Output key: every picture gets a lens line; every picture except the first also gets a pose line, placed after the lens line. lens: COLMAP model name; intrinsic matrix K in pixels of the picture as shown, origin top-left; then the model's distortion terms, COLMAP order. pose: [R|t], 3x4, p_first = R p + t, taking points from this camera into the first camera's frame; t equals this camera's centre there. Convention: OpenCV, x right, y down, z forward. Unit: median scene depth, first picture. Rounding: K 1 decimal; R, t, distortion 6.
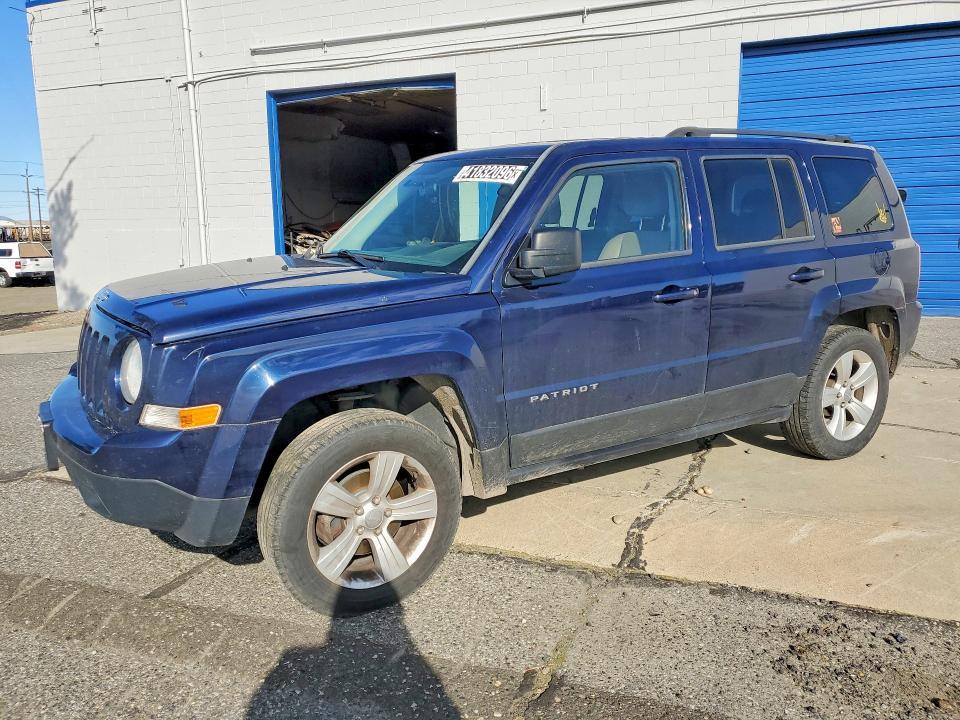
lens RADIAL K [[634.1, 0, 477.0], [0, 634.1, 358.5], [0, 0, 1]] dist [0.071420, -0.062801]
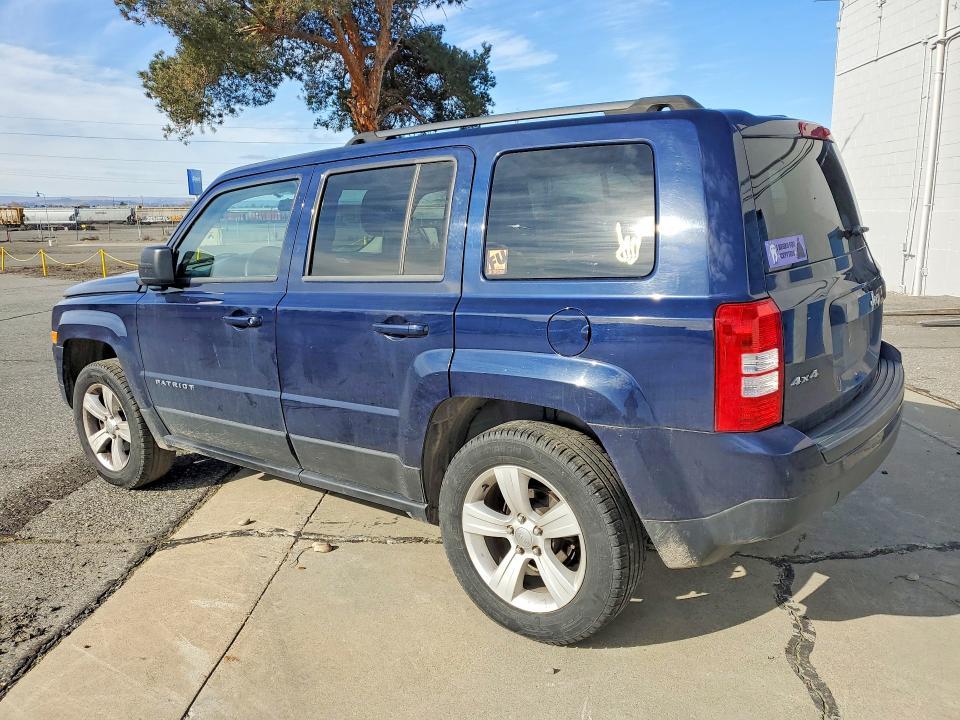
lens RADIAL K [[630.8, 0, 480.0], [0, 630.8, 360.0], [0, 0, 1]] dist [0.004529, -0.001822]
pose [[0.480306, 0.201440, -0.853656, 1.251691], [-0.165877, 0.976568, 0.137114, -0.220423], [0.861273, 0.075746, 0.502466, 0.789408]]
